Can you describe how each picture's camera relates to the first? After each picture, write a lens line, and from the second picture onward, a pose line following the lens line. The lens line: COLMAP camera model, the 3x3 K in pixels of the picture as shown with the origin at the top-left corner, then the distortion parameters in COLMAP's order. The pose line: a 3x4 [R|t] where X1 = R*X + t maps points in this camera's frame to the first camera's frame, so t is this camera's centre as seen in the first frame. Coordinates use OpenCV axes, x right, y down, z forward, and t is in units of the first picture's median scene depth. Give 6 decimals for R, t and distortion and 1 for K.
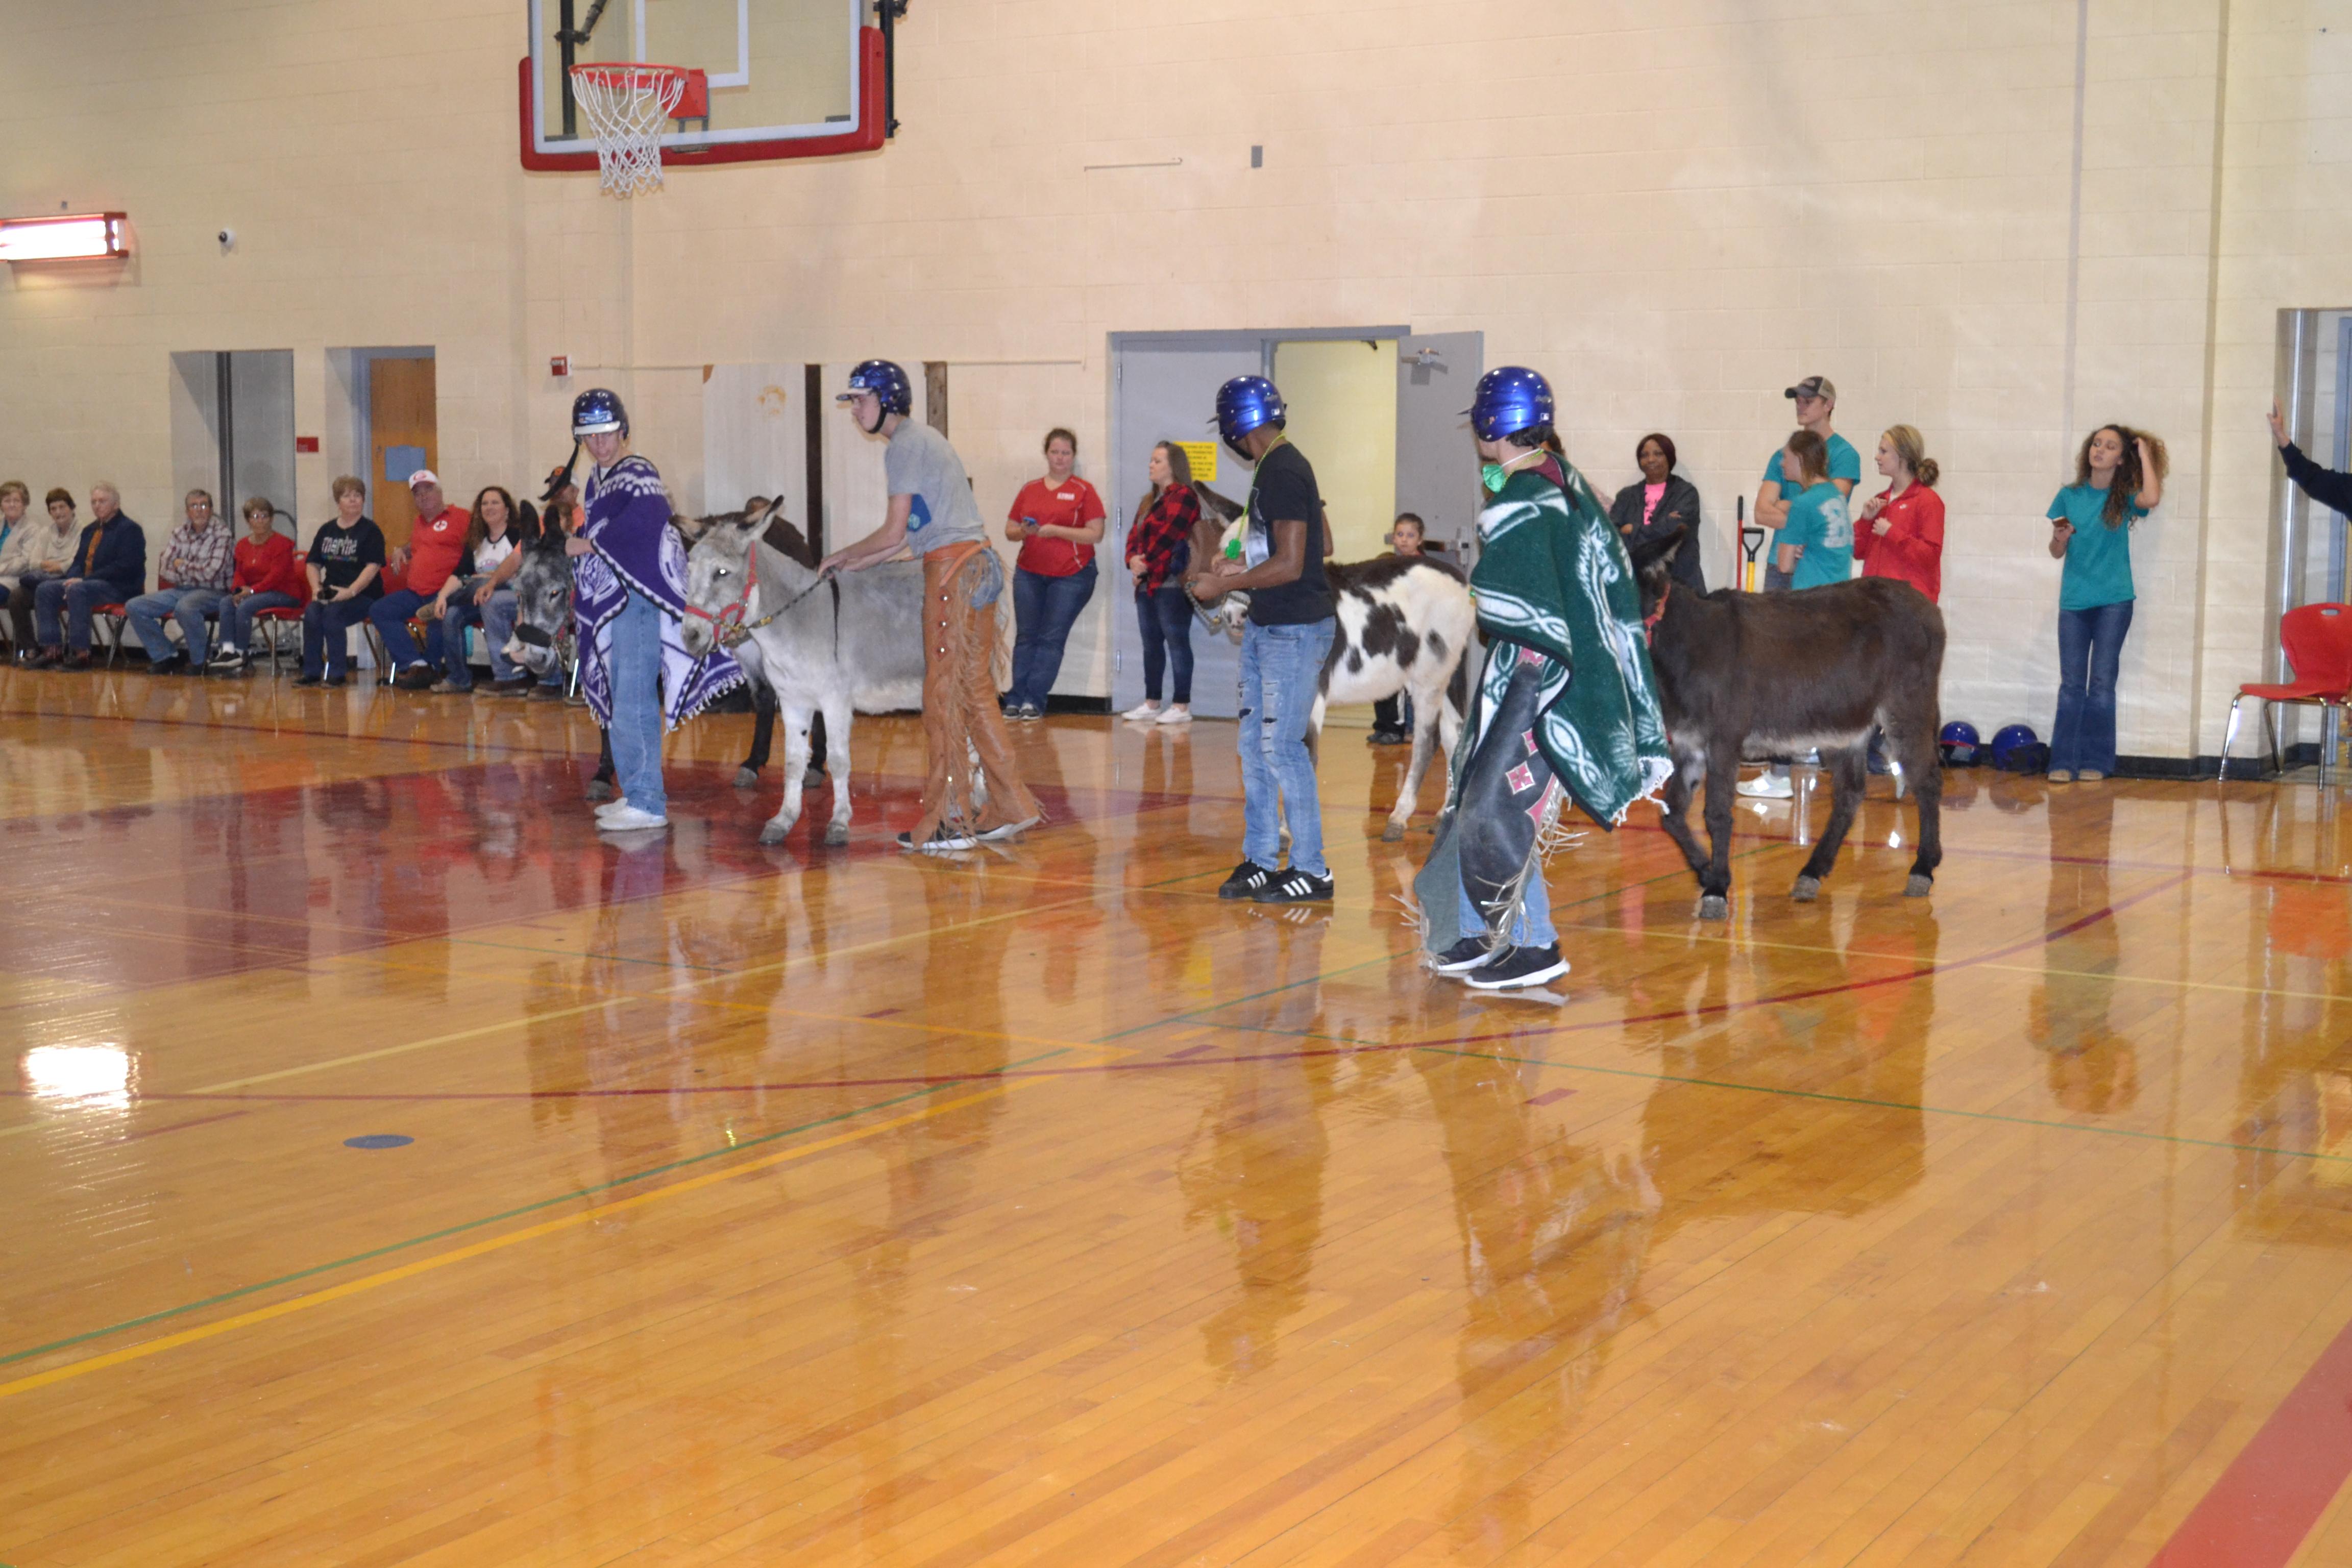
lens RADIAL K [[3083.1, 0, 1176.0], [0, 3083.1, 784.0], [0, 0, 1]] dist [-0.025178, 0.010536]
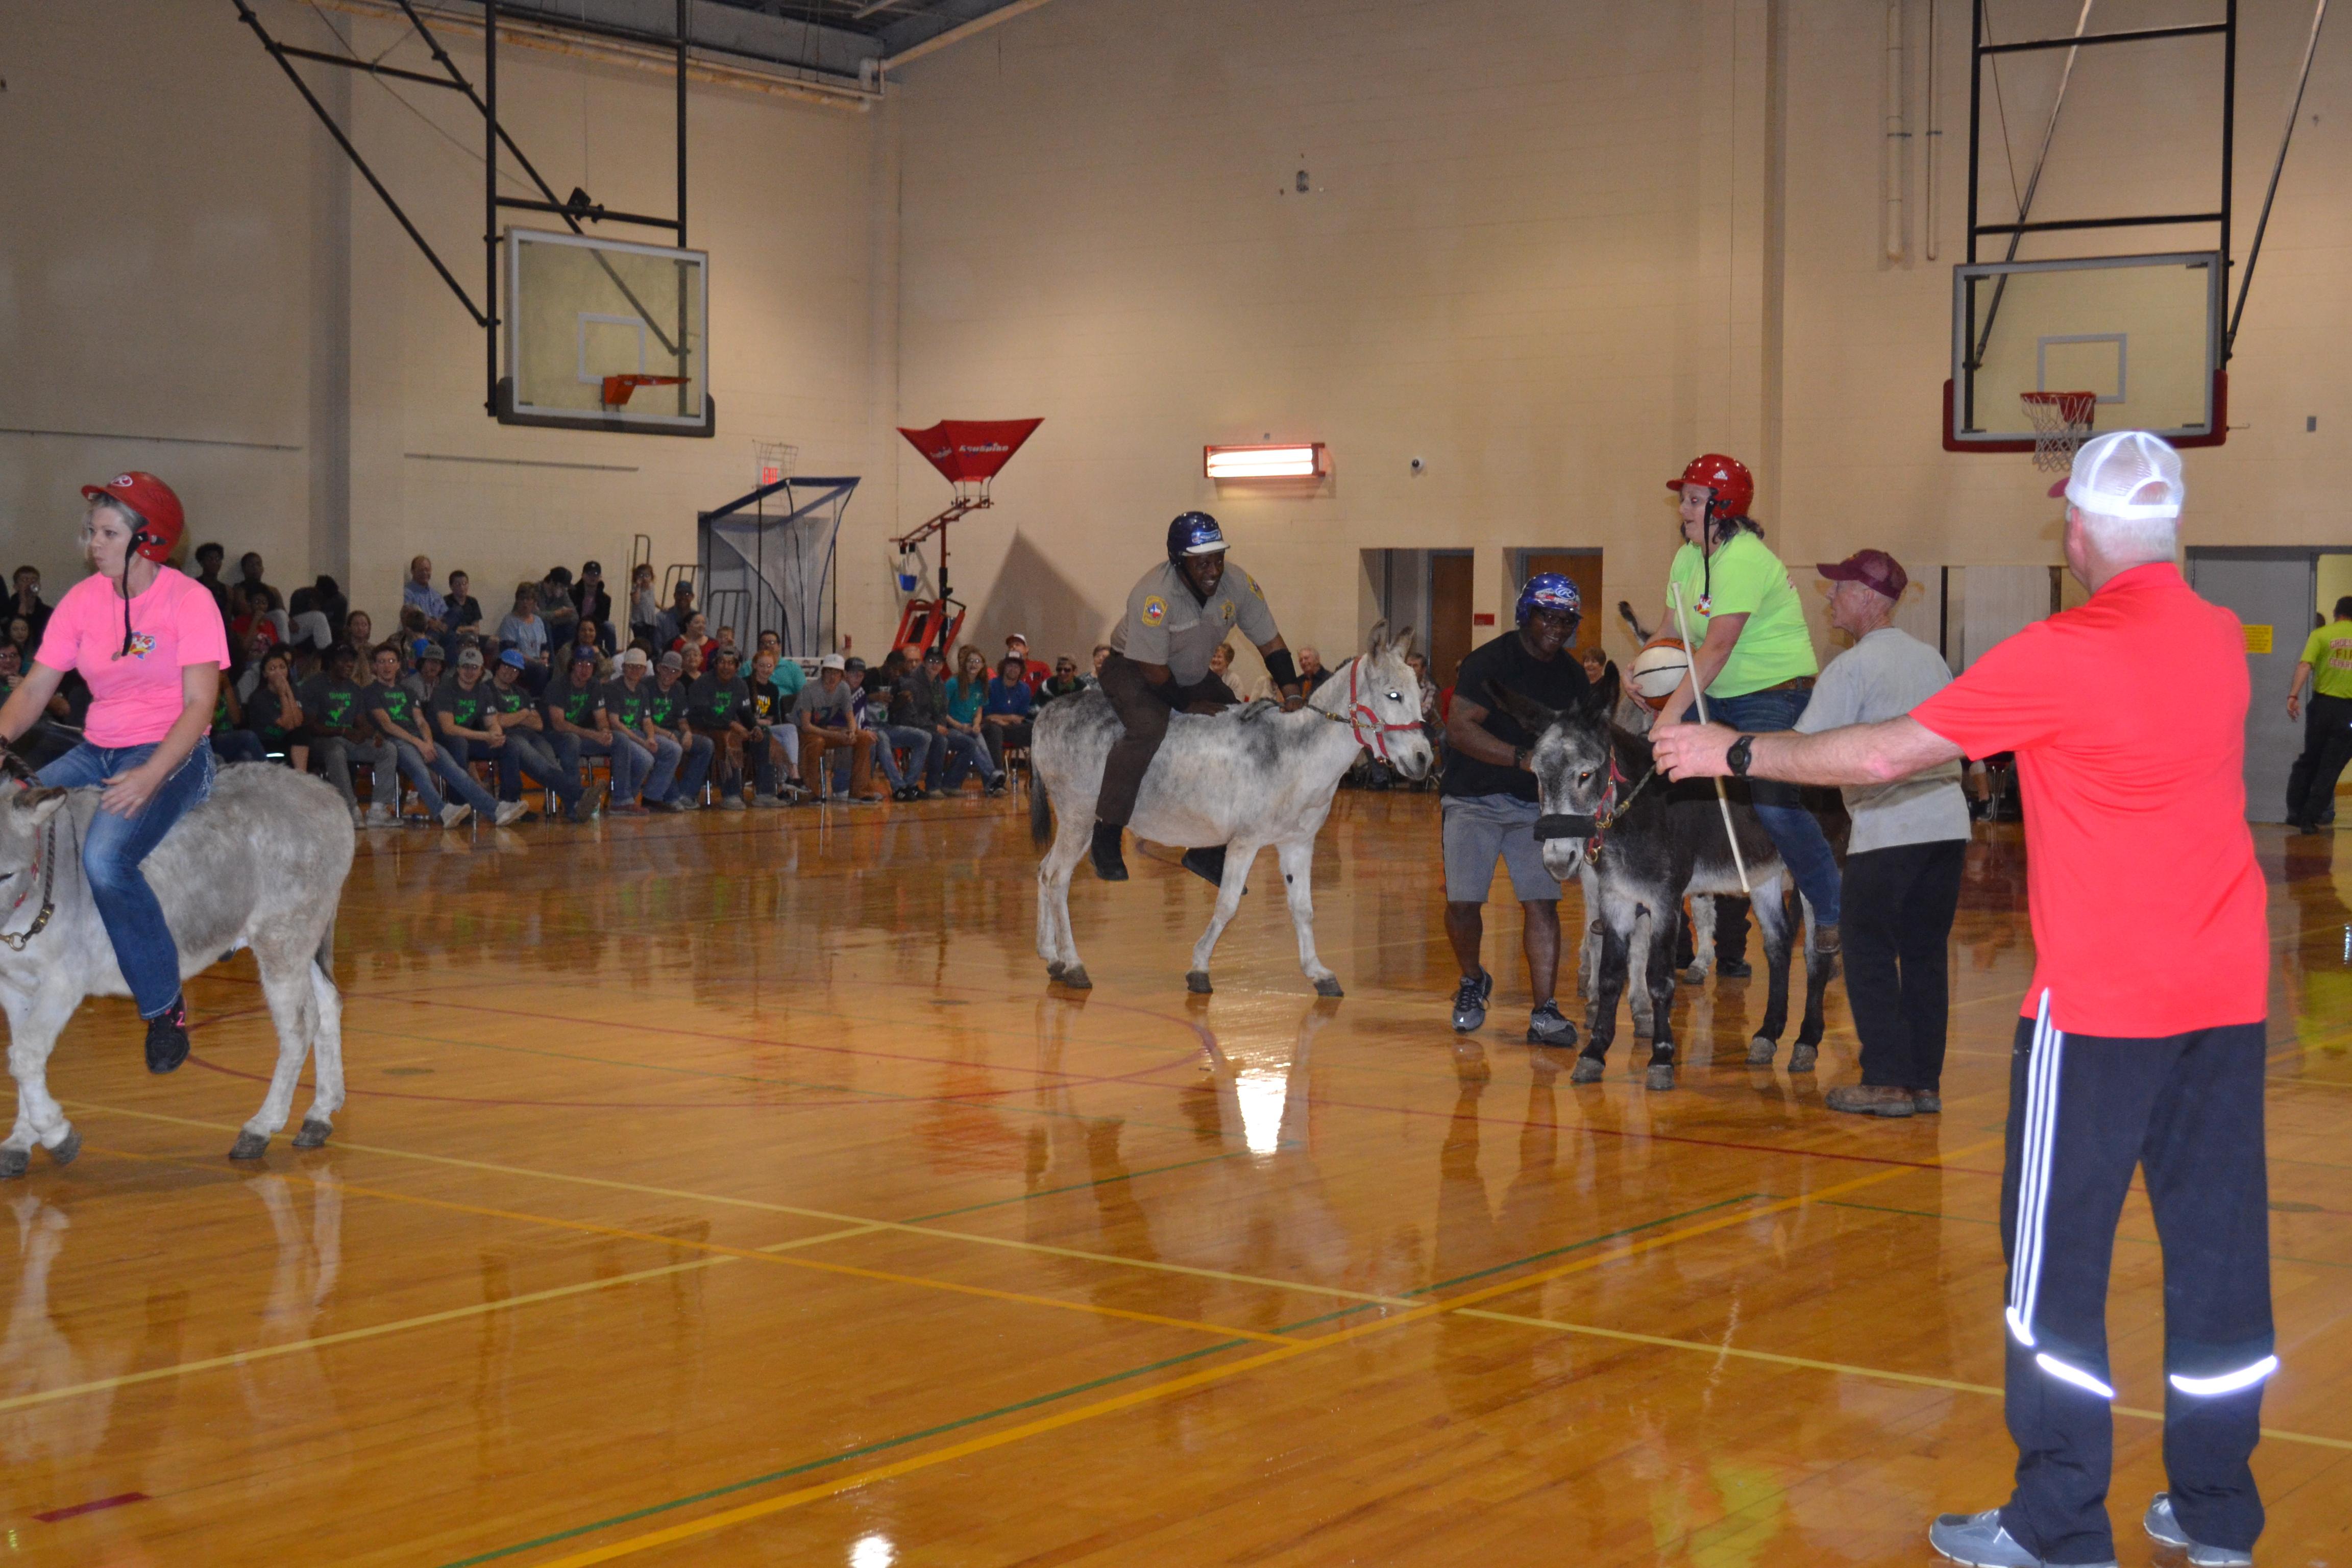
lens RADIAL K [[3393.0, 0, 1176.0], [0, 3393.0, 784.0], [0, 0, 1]] dist [-0.013452, 0.025457]
pose [[0.995863, 0.012306, -0.090027, -0.304513], [-0.017569, 0.998168, -0.057902, 0.051700], [0.089150, 0.059245, 0.994255, -0.502573]]
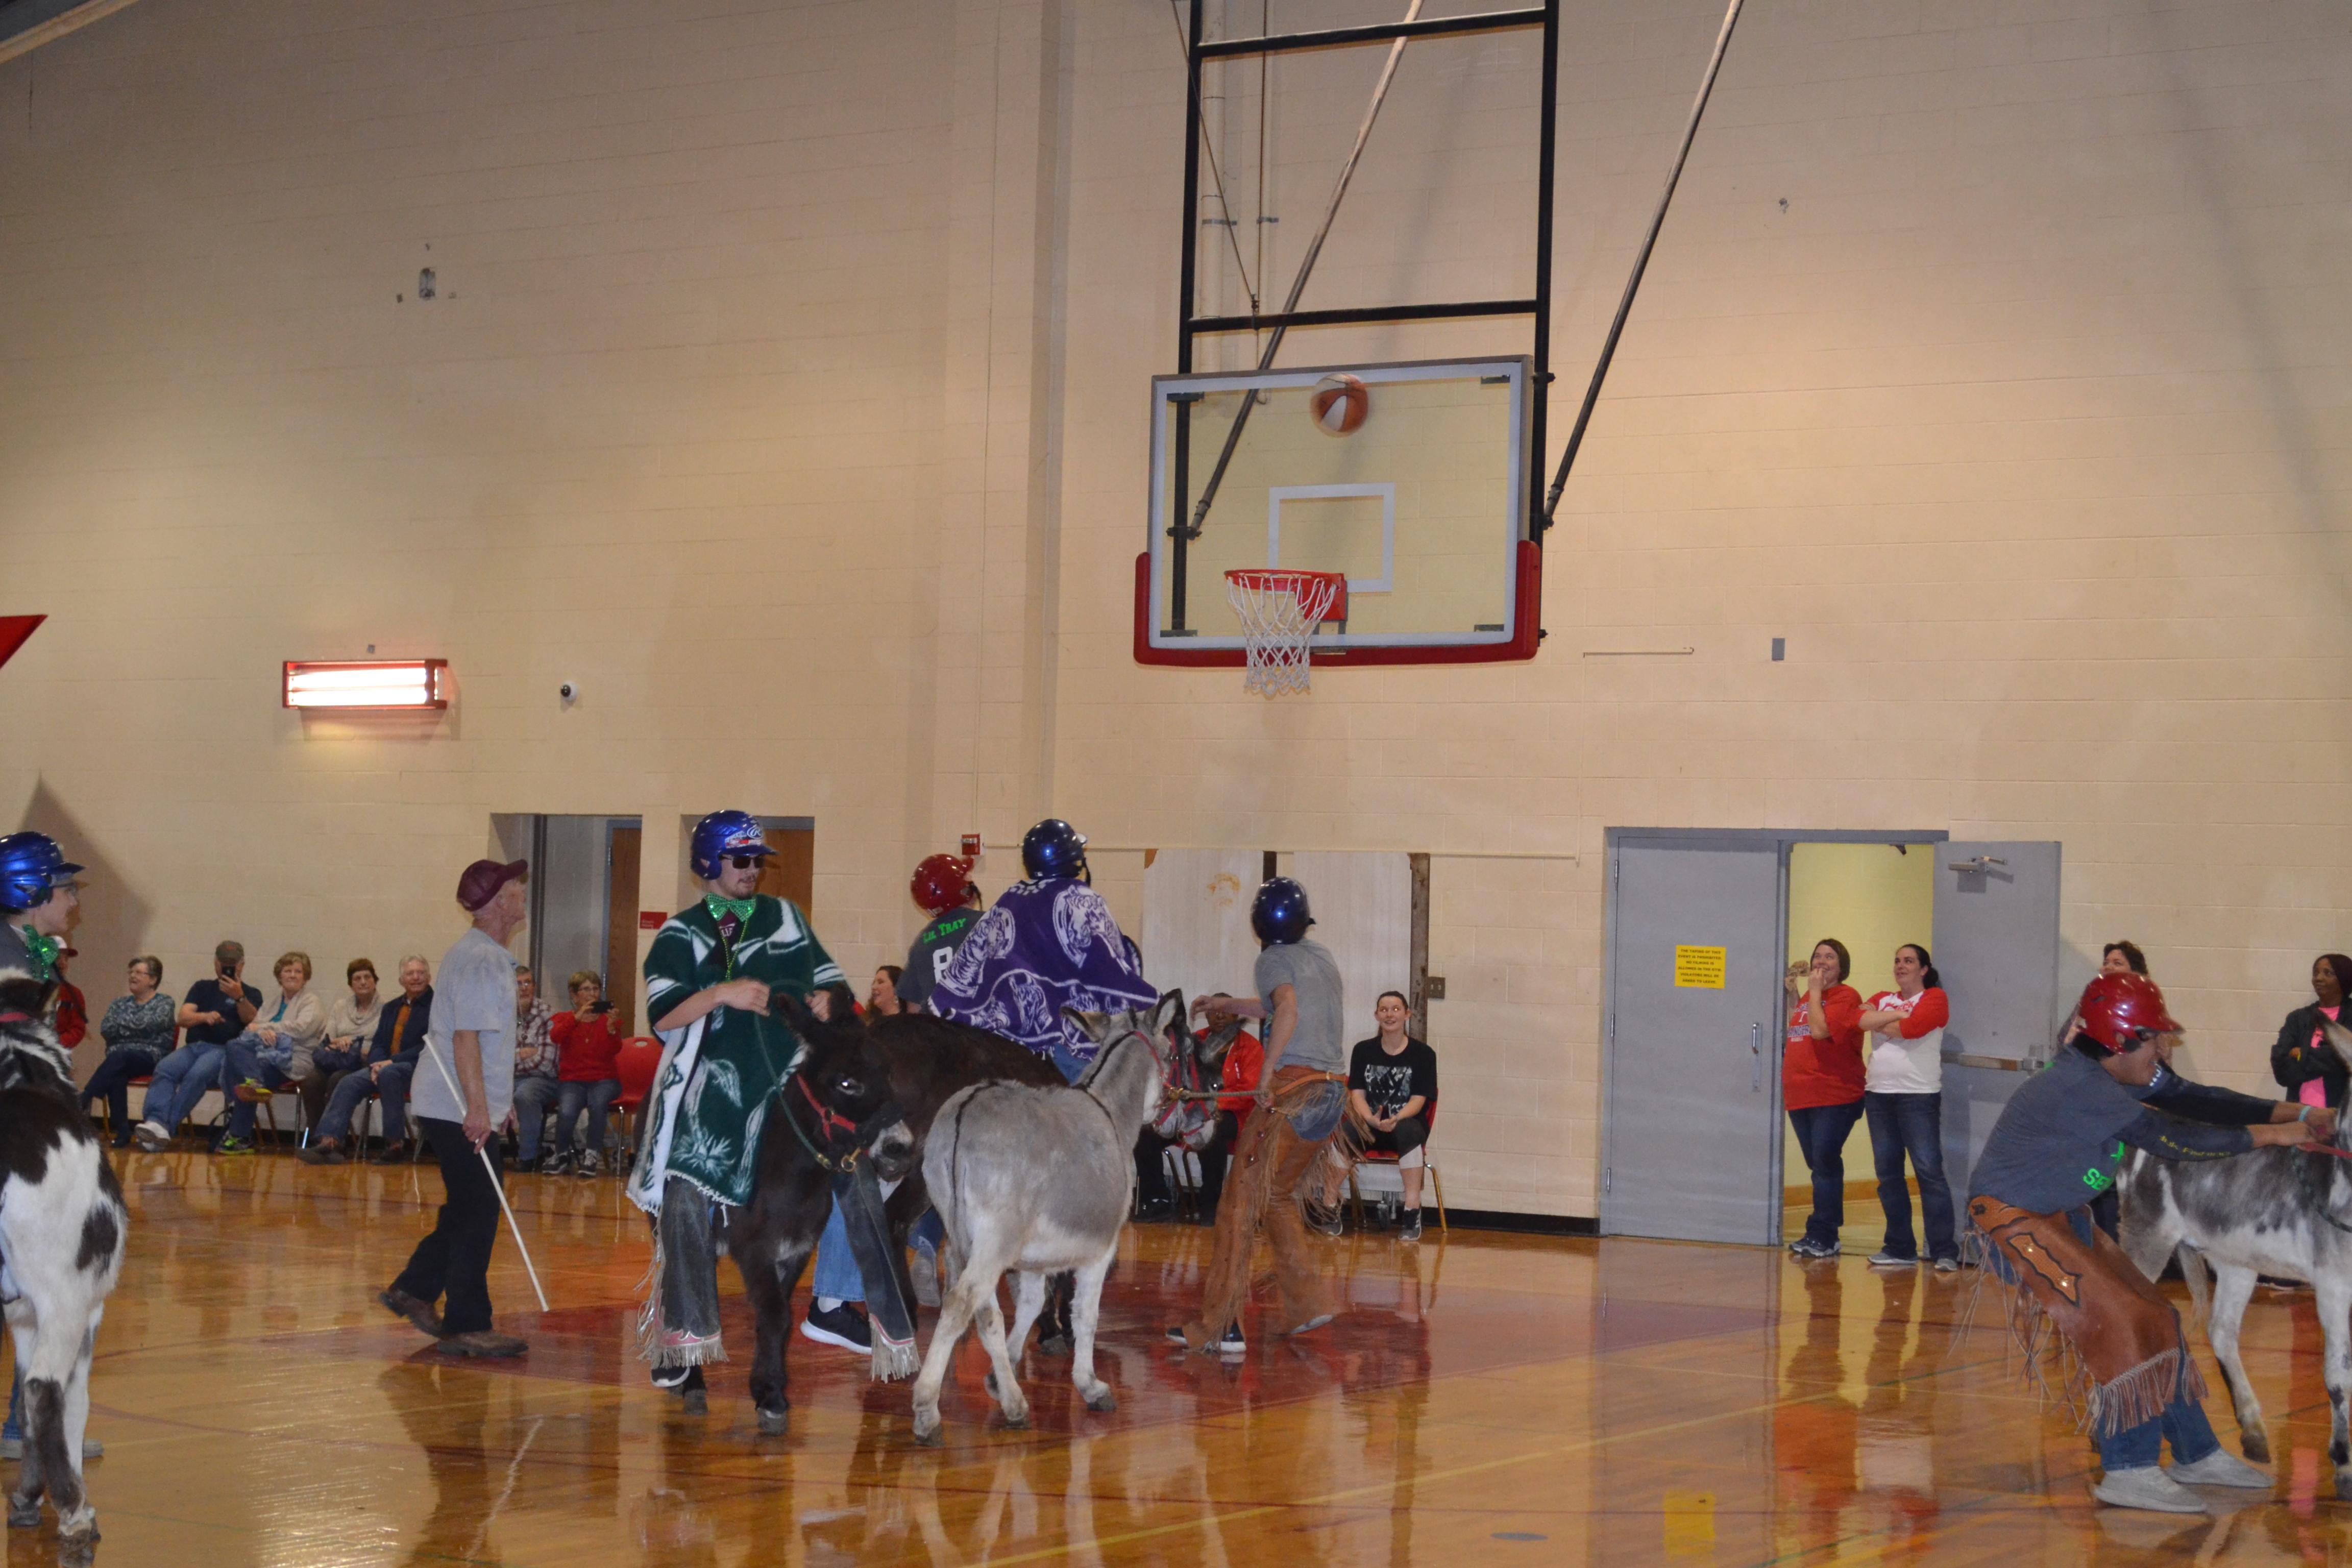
lens RADIAL K [[4081.4, 0, 1176.0], [0, 4081.4, 784.0], [0, 0, 1]] dist [-0.021084, -0.000913]
pose [[0.999636, 0.025324, -0.009305, -0.127810], [-0.026398, 0.989307, -0.143439, 0.019717], [0.005573, 0.143632, 0.989615, -0.208941]]
